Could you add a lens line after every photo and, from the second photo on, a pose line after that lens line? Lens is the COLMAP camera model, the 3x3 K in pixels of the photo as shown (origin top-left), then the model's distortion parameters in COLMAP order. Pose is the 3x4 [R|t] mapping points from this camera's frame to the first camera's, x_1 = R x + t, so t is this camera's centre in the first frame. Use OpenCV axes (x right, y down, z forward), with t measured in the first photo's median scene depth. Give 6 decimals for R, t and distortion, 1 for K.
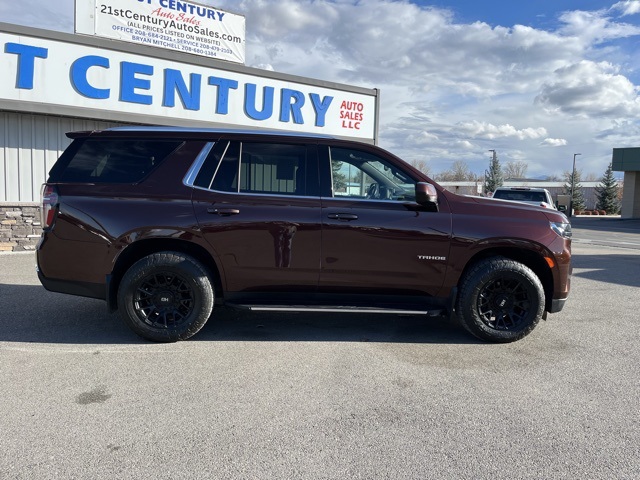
lens RADIAL K [[480.4, 0, 322.9], [0, 480.4, 238.0], [0, 0, 1]] dist [0.070103, -0.096120]
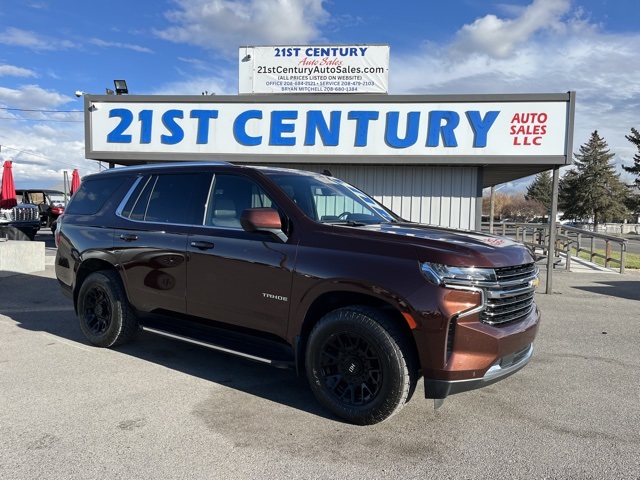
lens RADIAL K [[480.4, 0, 318.3], [0, 480.4, 242.4], [0, 0, 1]] dist [0.070103, -0.096120]
pose [[0.769379, 0.023001, -0.638378, 0.409043], [-0.062217, 0.997298, -0.039052, -0.012843], [0.635755, 0.069764, 0.768732, 0.204646]]
